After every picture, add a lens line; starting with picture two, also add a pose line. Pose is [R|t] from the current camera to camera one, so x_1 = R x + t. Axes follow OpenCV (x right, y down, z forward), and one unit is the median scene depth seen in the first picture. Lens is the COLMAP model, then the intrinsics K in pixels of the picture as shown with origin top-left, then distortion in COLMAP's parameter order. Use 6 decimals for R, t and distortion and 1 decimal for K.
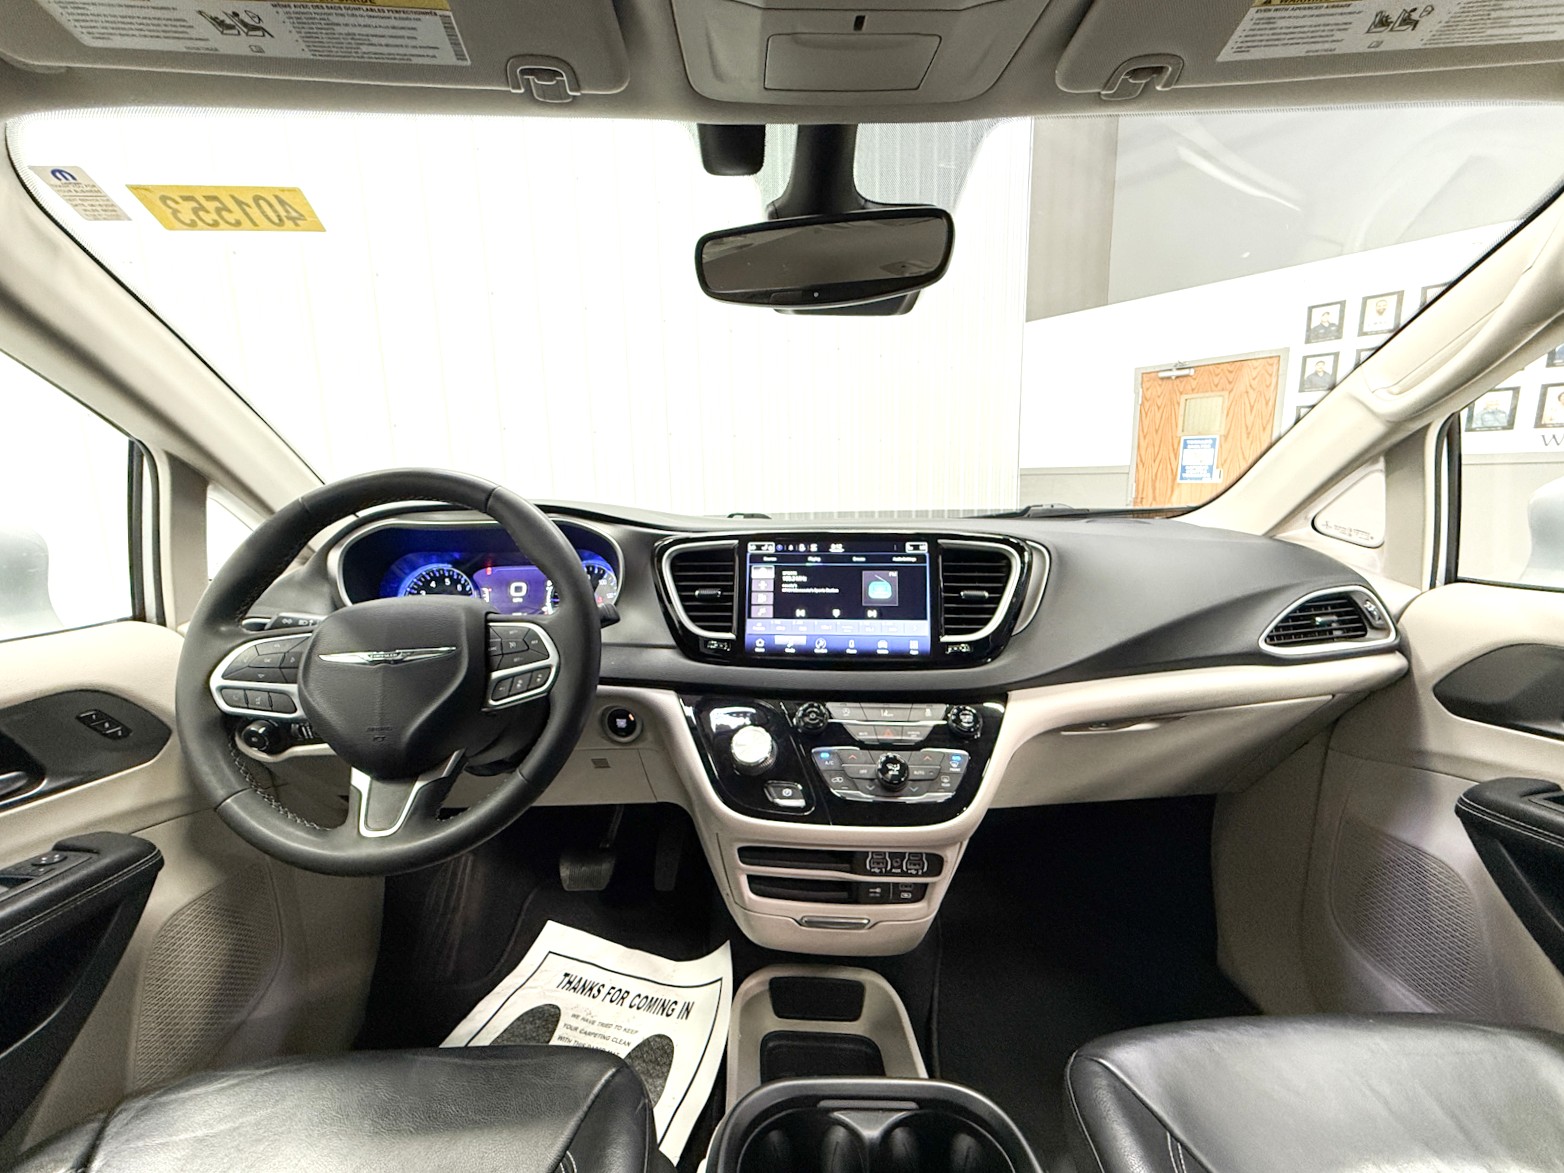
lens RADIAL K [[624.8, 0, 782.0], [0, 624.8, 586.5], [0, 0, 1]] dist [-0.001571, -0.000102]
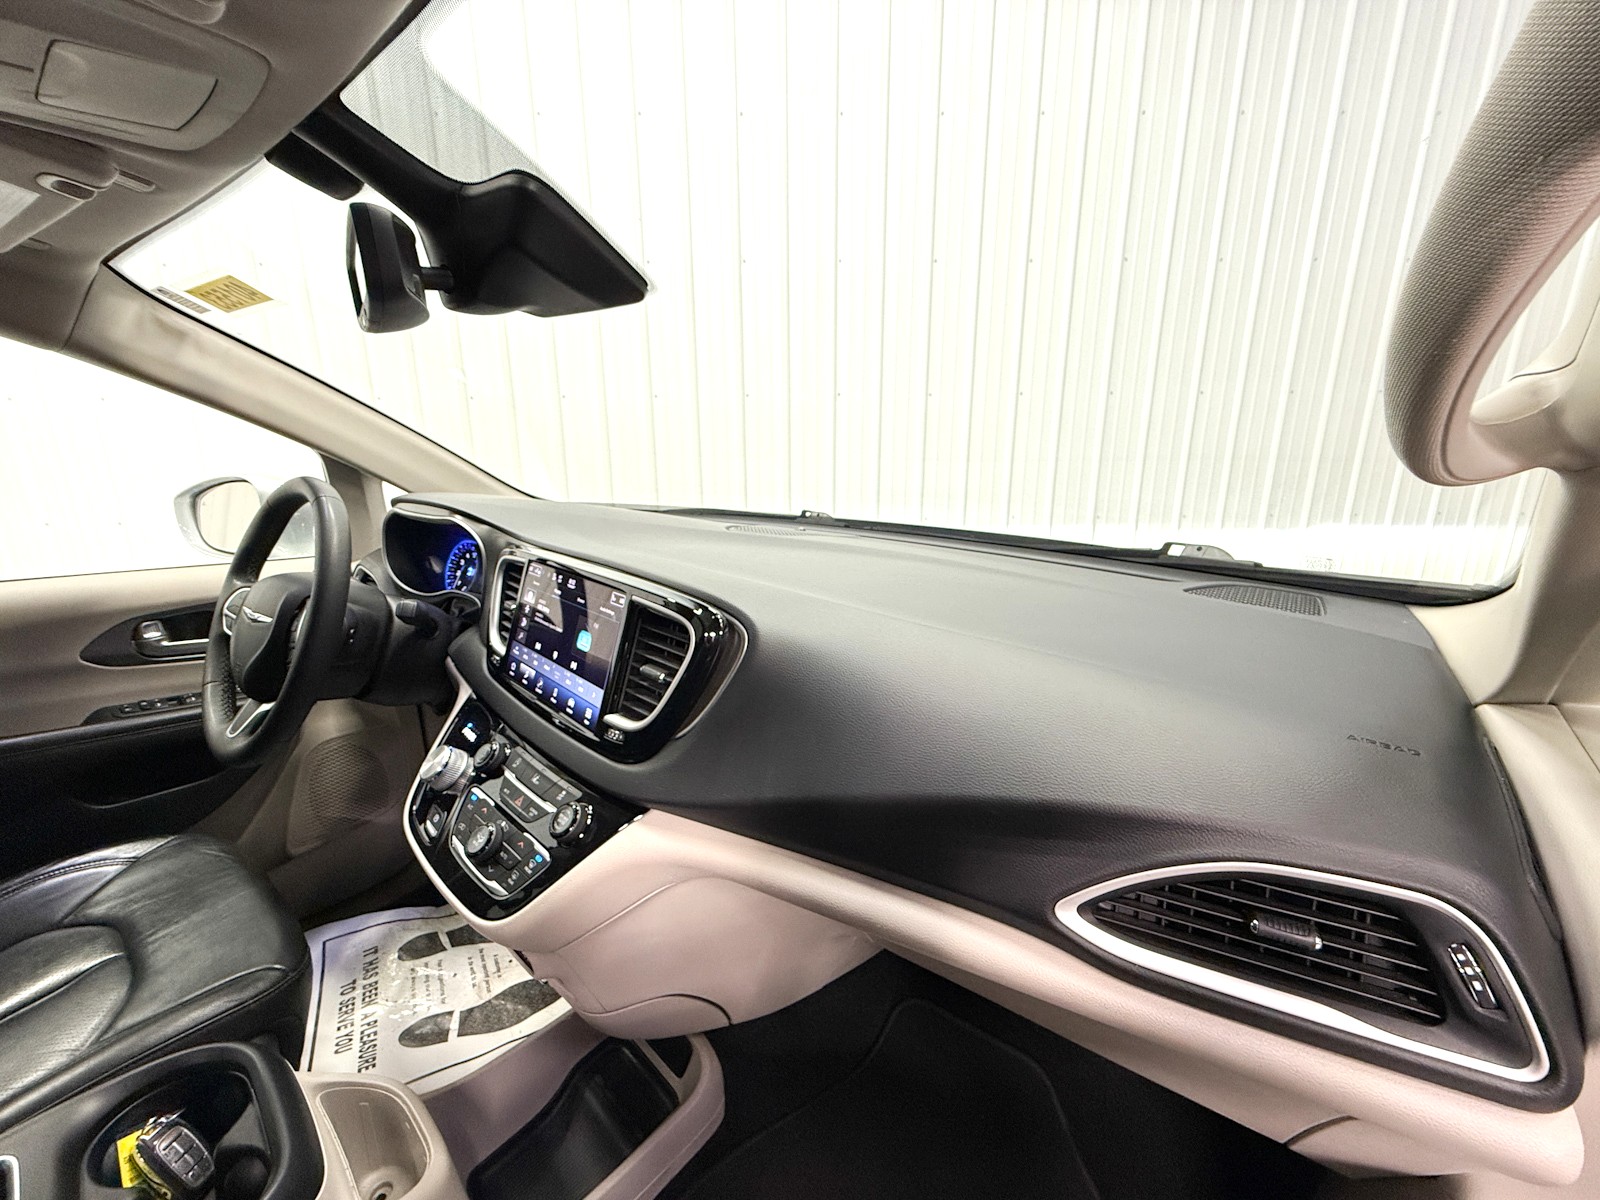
lens RADIAL K [[641.6, 0, 800.0], [0, 641.6, 600.0], [0, 0, 1]] dist [-0.001666, 0.000160]
pose [[0.767802, 0.177476, -0.615616, 0.911258], [-0.119761, 0.983688, 0.134221, -0.201946], [0.629395, -0.029329, 0.776532, 0.500525]]
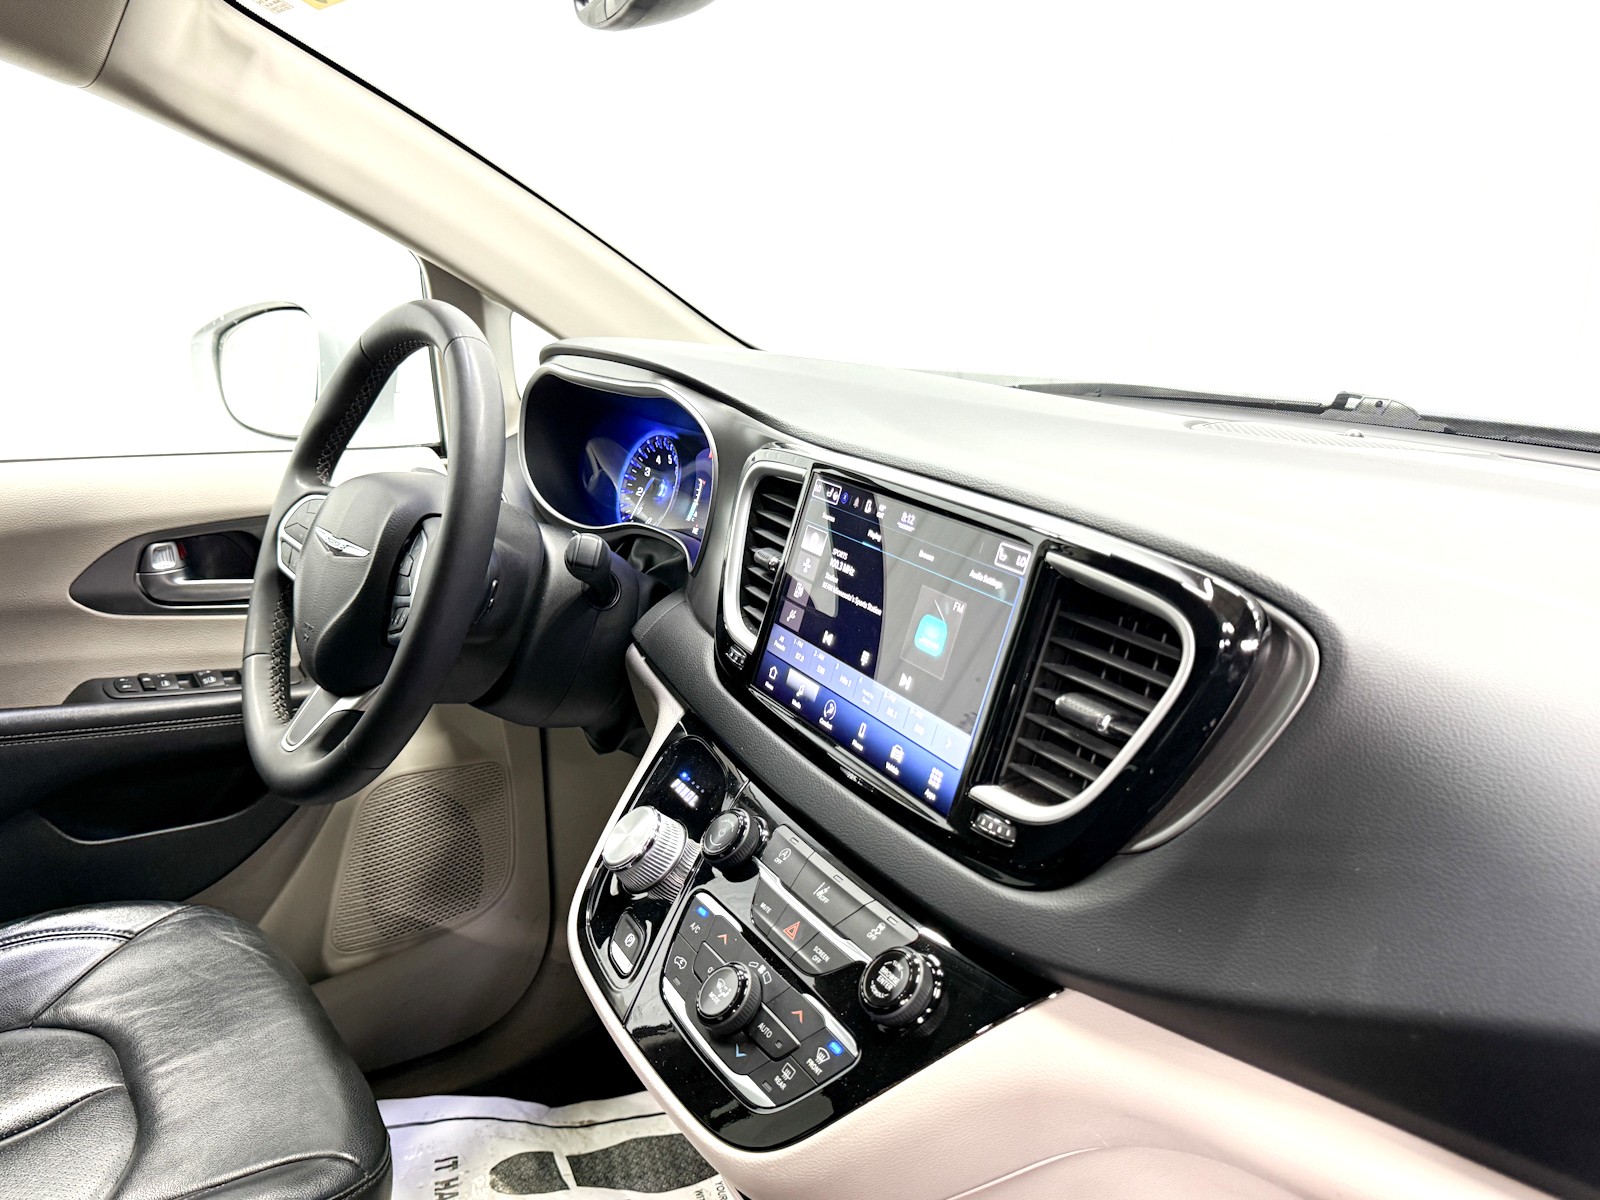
lens RADIAL K [[1322.0, 0, 800.0], [0, 1322.0, 600.0], [0, 0, 1]] dist [0.097846, -0.152823]
pose [[0.539075, 0.239455, -0.807502, 0.840444], [-0.146973, 0.970769, 0.189753, -0.178524], [0.829335, 0.016391, 0.558511, 0.407268]]
